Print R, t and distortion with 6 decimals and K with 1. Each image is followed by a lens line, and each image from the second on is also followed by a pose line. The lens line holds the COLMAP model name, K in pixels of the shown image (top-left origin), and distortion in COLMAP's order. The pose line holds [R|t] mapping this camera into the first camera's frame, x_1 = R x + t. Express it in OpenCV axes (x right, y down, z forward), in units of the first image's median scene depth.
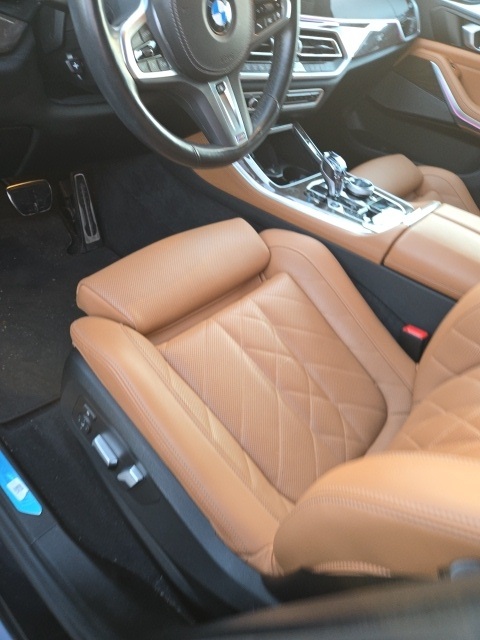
lens RADIAL K [[435.5, 0, 243.0], [0, 435.5, 310.2], [0, 0, 1]] dist [0.130379, -0.127949]
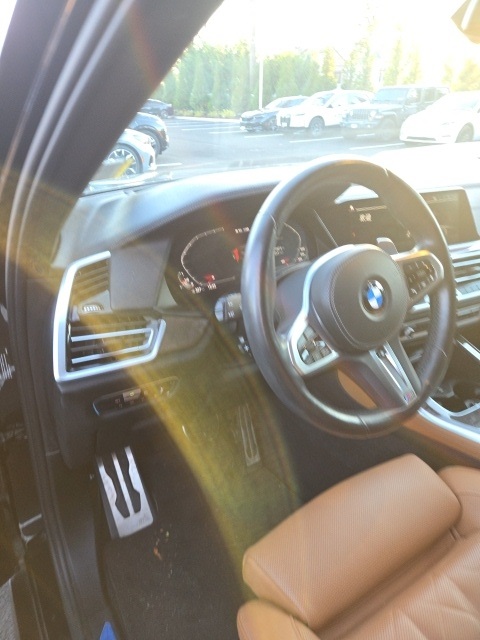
lens RADIAL K [[435.5, 0, 243.0], [0, 435.5, 310.2], [0, 0, 1]] dist [0.130379, -0.127949]
pose [[0.943542, -0.123803, -0.307249, -0.025858], [-0.003576, 0.923672, -0.383167, -0.194027], [0.331235, 0.362632, 0.871081, -0.003904]]
